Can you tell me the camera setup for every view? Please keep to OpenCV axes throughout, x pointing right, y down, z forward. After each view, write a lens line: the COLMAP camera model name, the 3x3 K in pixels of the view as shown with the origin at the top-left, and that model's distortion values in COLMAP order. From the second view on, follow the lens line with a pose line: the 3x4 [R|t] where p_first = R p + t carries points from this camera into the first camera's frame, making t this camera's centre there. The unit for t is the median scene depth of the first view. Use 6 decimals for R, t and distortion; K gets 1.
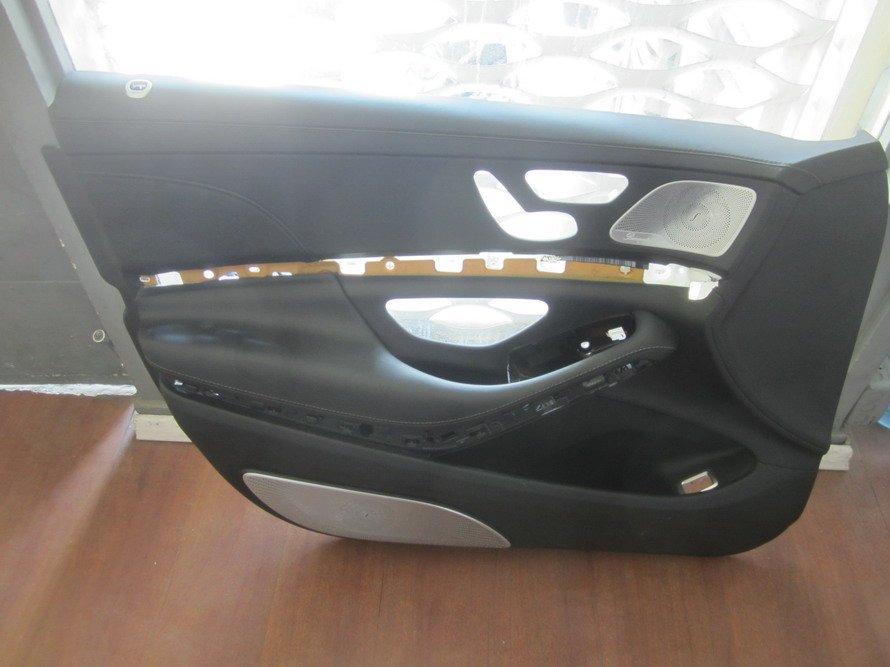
lens RADIAL K [[718.2, 0, 445.0], [0, 718.2, 333.5], [0, 0, 1]] dist [-0.035015, 0.001430]
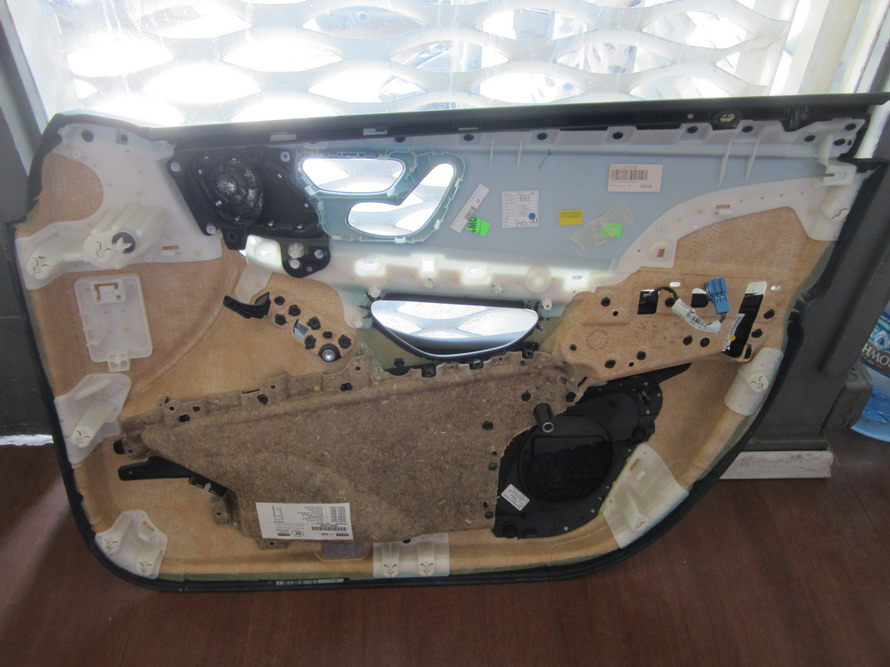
lens RADIAL K [[718.2, 0, 445.0], [0, 718.2, 333.5], [0, 0, 1]] dist [-0.035015, 0.001430]
pose [[0.996035, -0.039144, 0.079888, -0.051399], [0.047154, 0.993770, -0.100983, 0.090459], [-0.075438, 0.104350, 0.991675, 0.048697]]
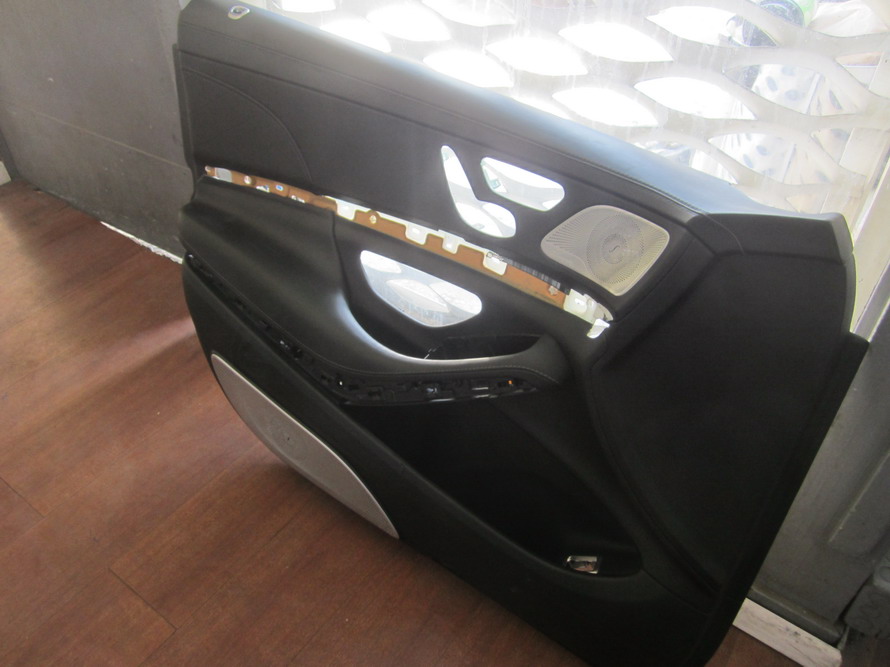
lens RADIAL K [[718.2, 0, 445.0], [0, 718.2, 333.5], [0, 0, 1]] dist [-0.035015, 0.001430]
pose [[0.838523, 0.366748, -0.402958, 0.504051], [-0.405001, 0.914254, -0.010677, 0.029217], [0.364490, 0.172151, 0.915156, 0.087270]]
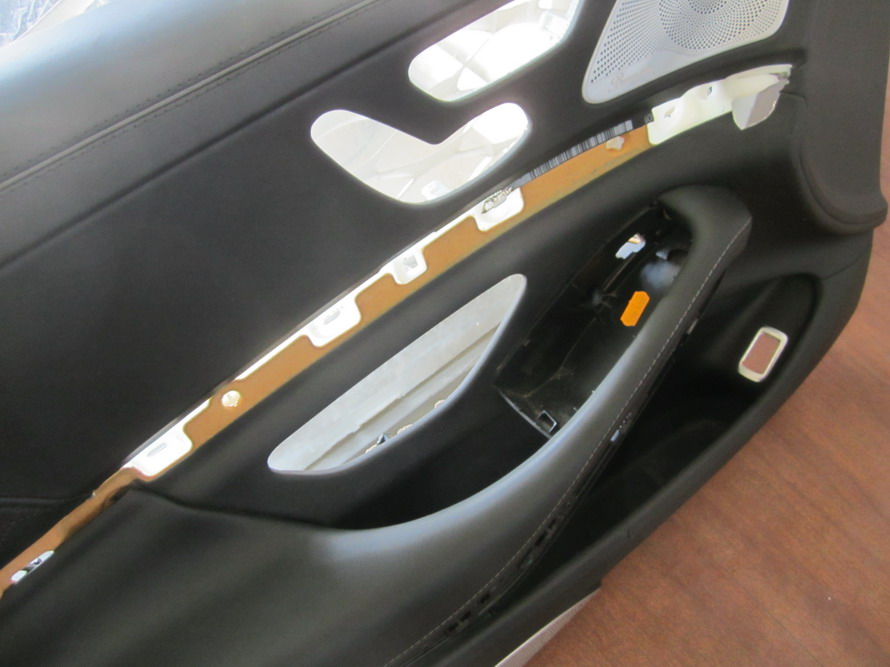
lens RADIAL K [[718.2, 0, 445.0], [0, 718.2, 333.5], [0, 0, 1]] dist [-0.035015, 0.001430]
pose [[0.739937, -0.600345, 0.303445, -0.088348], [0.539393, 0.799066, 0.265612, -0.175812], [-0.401931, -0.032861, 0.915080, 0.520904]]
